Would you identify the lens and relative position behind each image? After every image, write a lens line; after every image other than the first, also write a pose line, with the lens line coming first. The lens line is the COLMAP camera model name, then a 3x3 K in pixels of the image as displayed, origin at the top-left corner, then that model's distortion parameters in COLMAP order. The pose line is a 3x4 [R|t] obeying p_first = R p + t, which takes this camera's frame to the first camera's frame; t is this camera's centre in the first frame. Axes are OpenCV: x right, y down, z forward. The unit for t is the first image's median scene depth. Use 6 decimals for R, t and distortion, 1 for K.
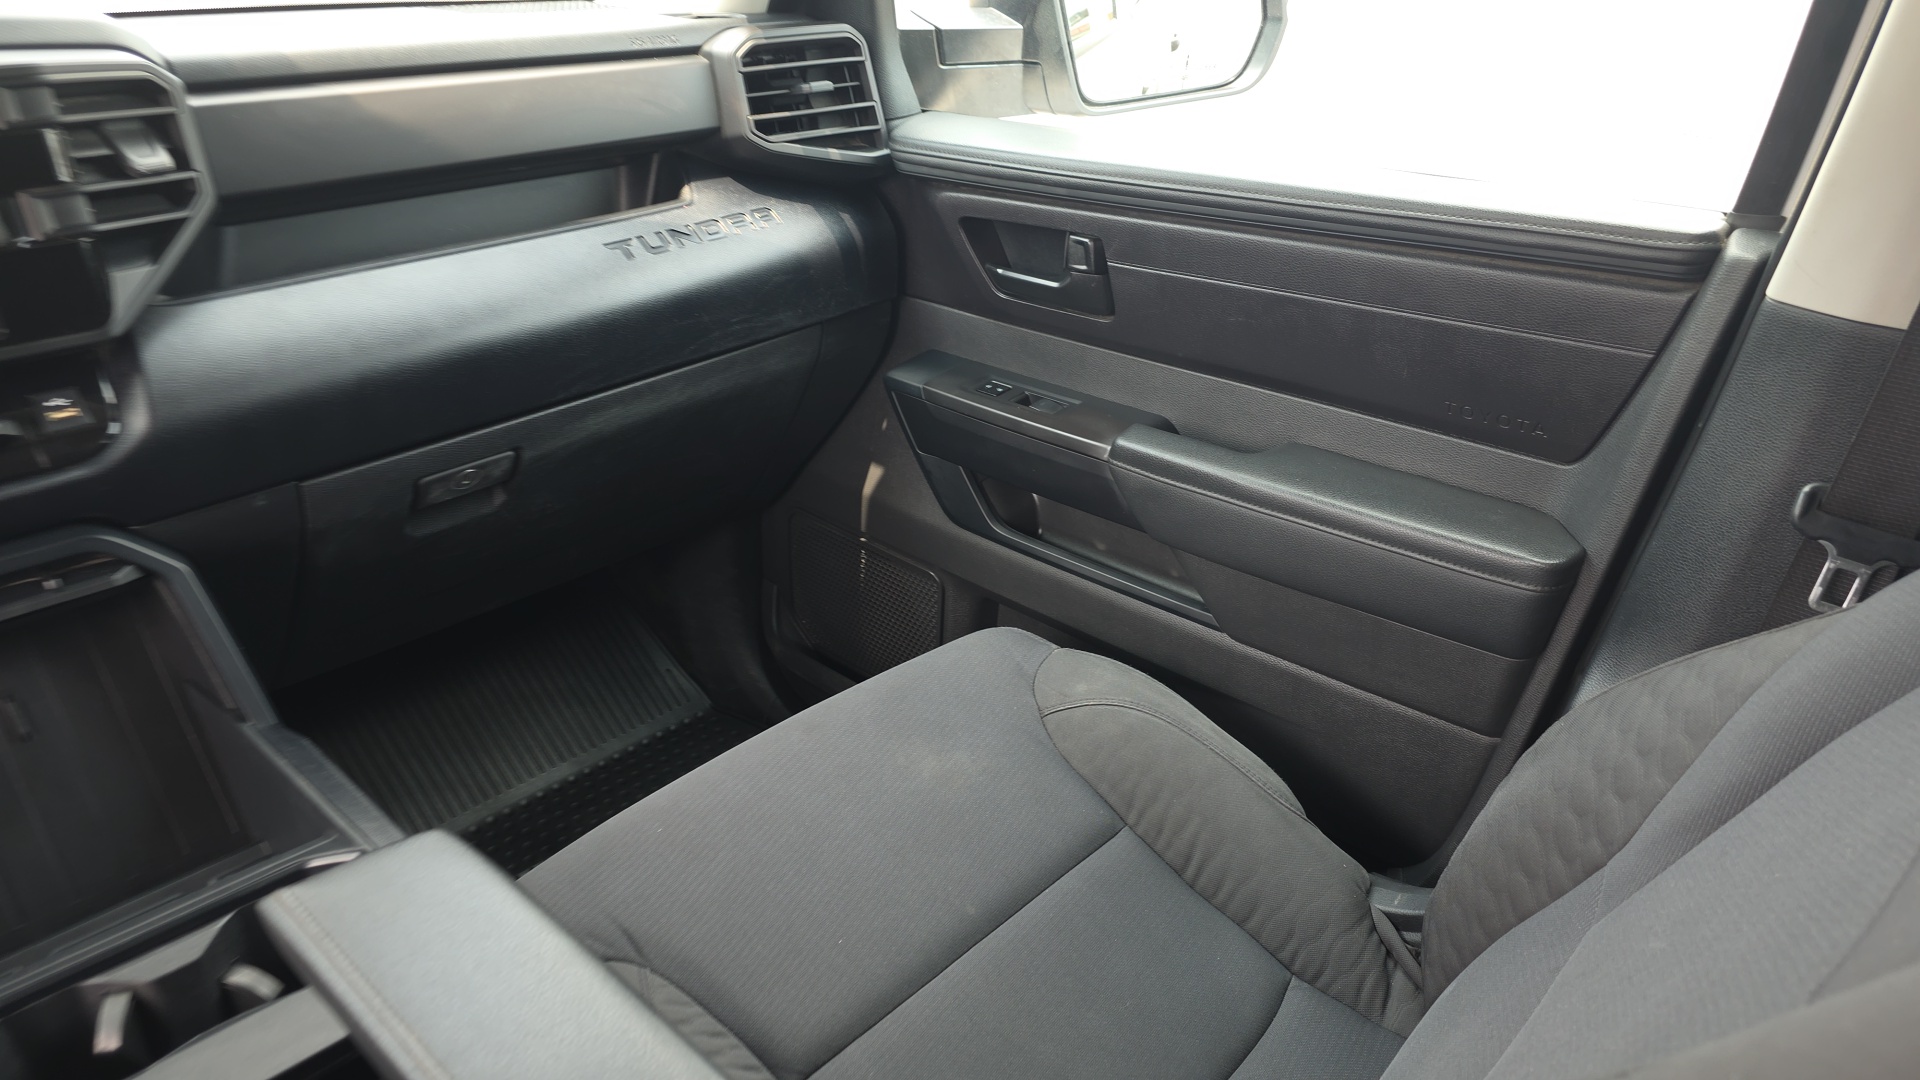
lens RADIAL K [[1308.4, 0, 985.8], [0, 1308.4, 540.3], [0, 0, 1]] dist [0.065116, -0.058472]
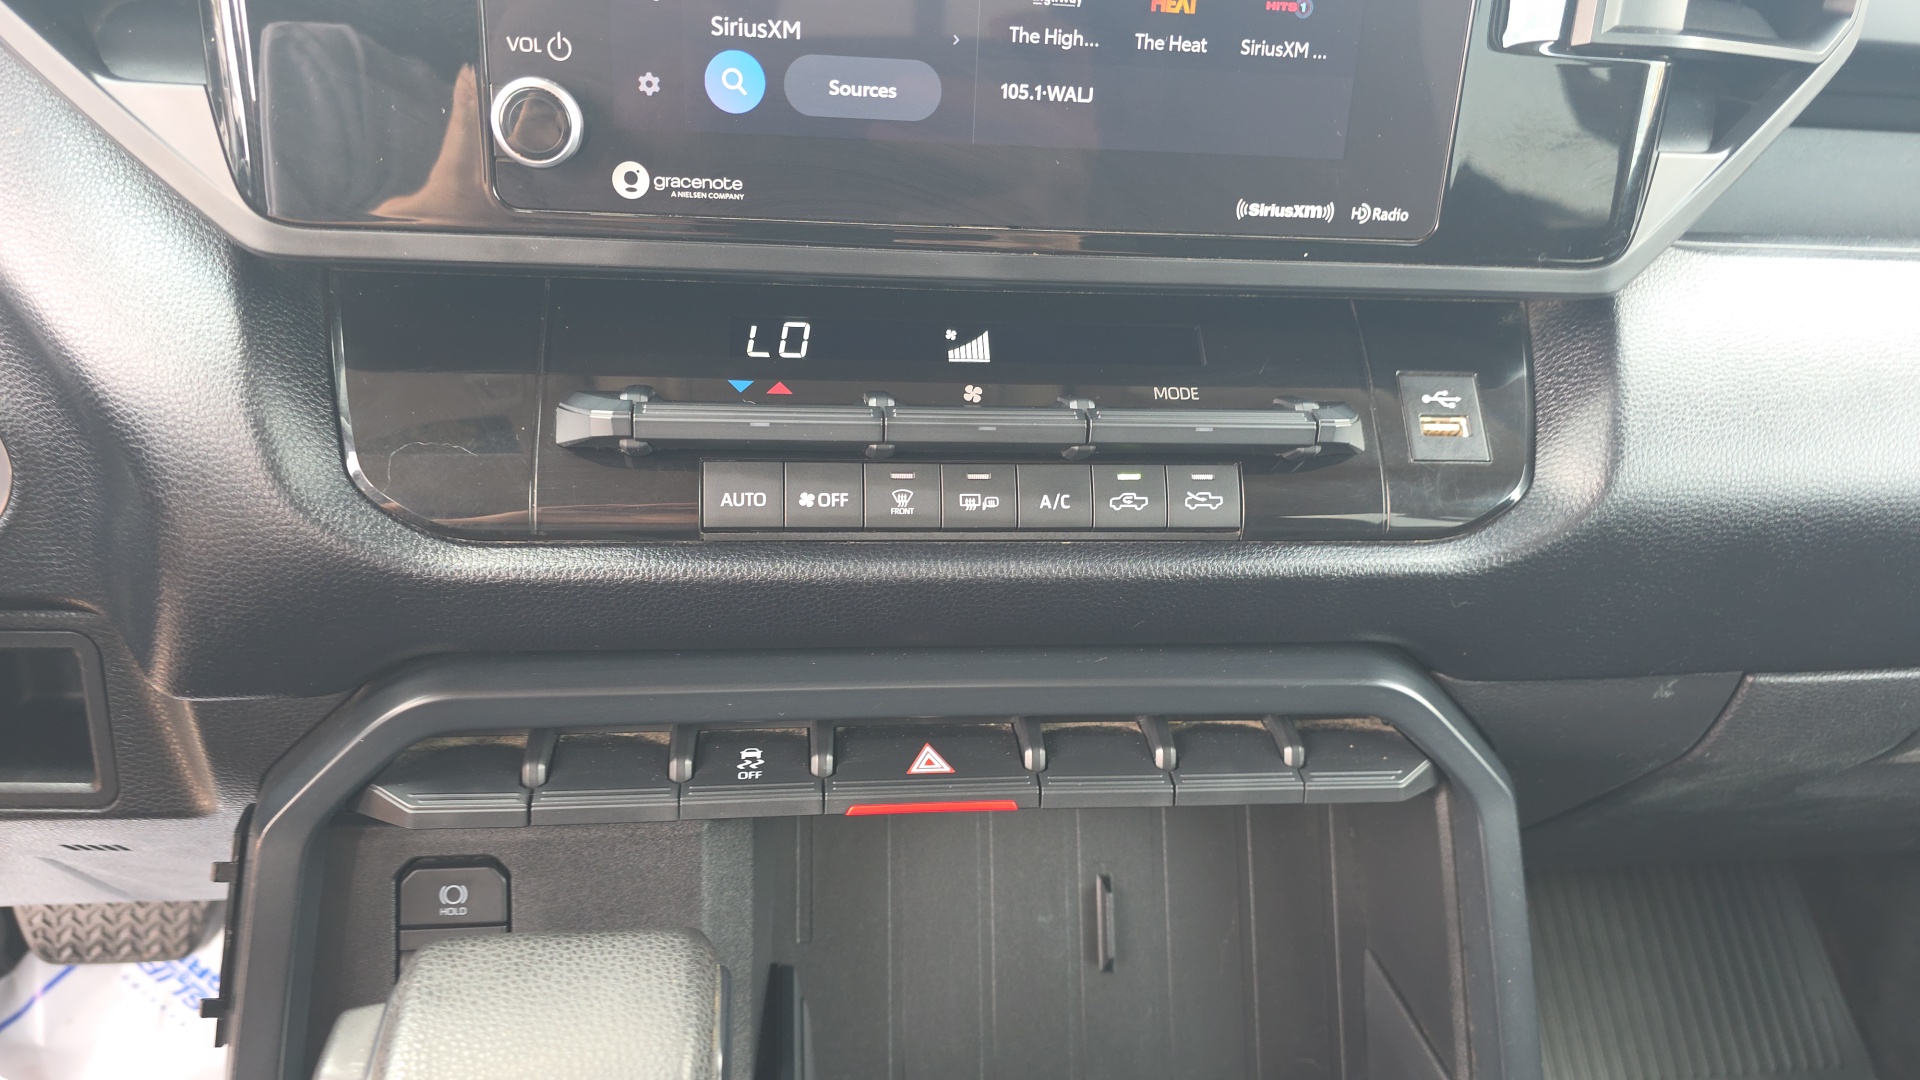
lens RADIAL K [[1298.6, 0, 963.0], [0, 1298.6, 523.8], [0, 0, 1]] dist [0.062221, -0.083429]
pose [[0.766771, 0.320140, -0.556392, -0.411781], [-0.332893, 0.939413, 0.081762, -0.032783], [0.548857, 0.122526, 0.826888, 0.395058]]
